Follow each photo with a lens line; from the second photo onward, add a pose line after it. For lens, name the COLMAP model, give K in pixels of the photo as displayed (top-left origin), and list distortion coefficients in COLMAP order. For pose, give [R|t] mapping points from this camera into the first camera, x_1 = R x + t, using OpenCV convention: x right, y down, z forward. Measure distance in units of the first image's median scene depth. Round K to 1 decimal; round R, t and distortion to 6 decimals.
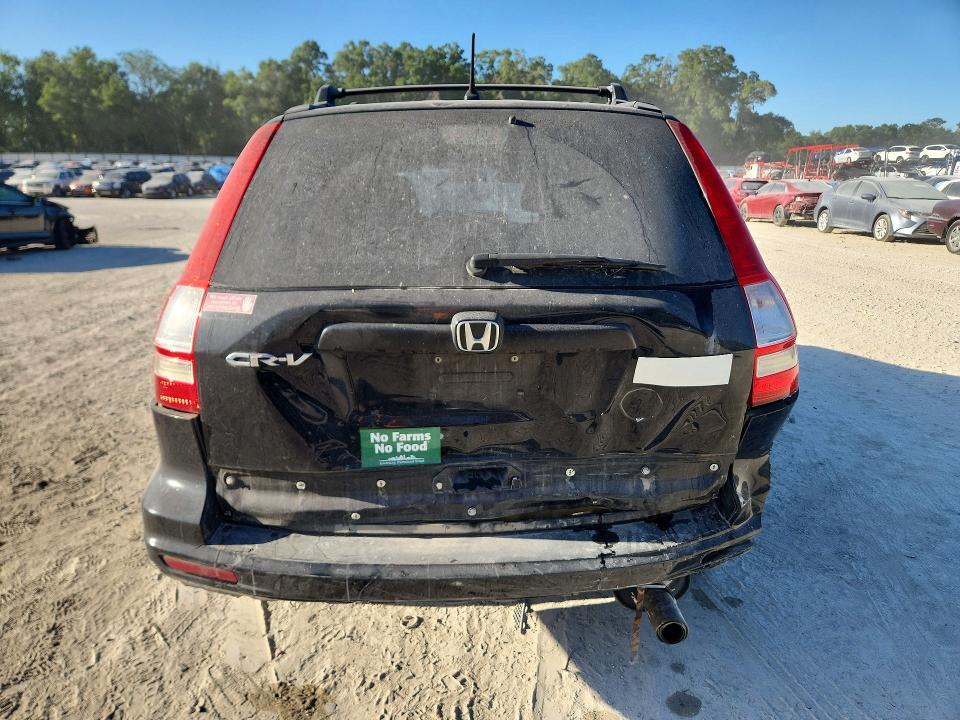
lens RADIAL K [[731.9, 0, 474.5], [0, 731.9, 359.2], [0, 0, 1]] dist [0.003948, -0.008683]
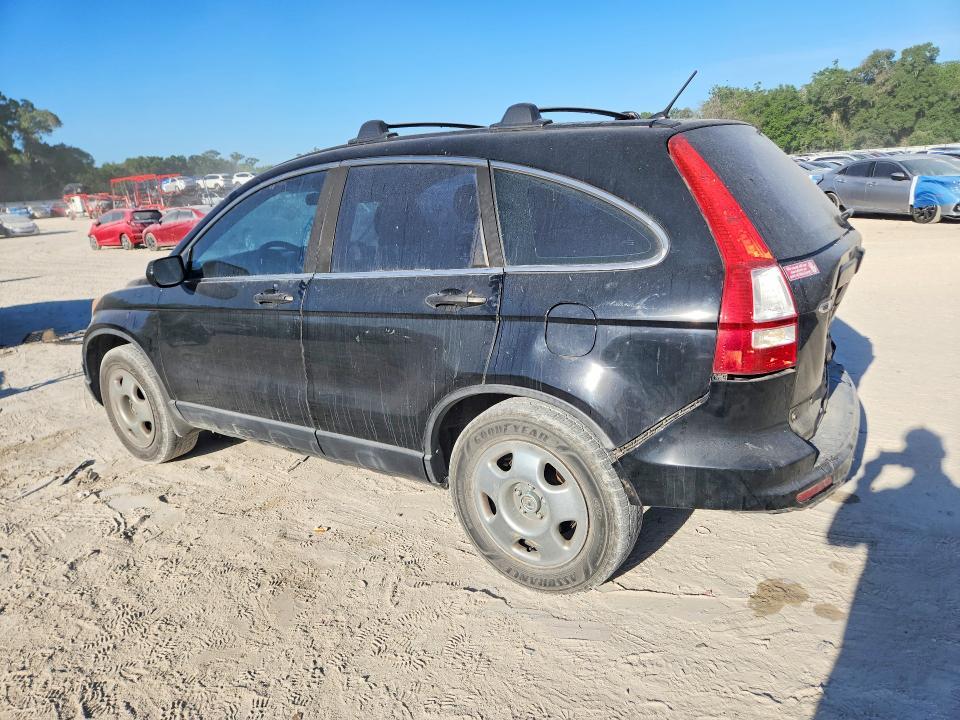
lens RADIAL K [[731.9, 0, 474.5], [0, 731.9, 359.2], [0, 0, 1]] dist [0.003948, -0.008683]
pose [[0.493635, -0.230526, 0.838560, -0.197271], [0.265984, 0.958043, 0.106796, -0.026128], [-0.827996, 0.170326, 0.534240, 0.092020]]
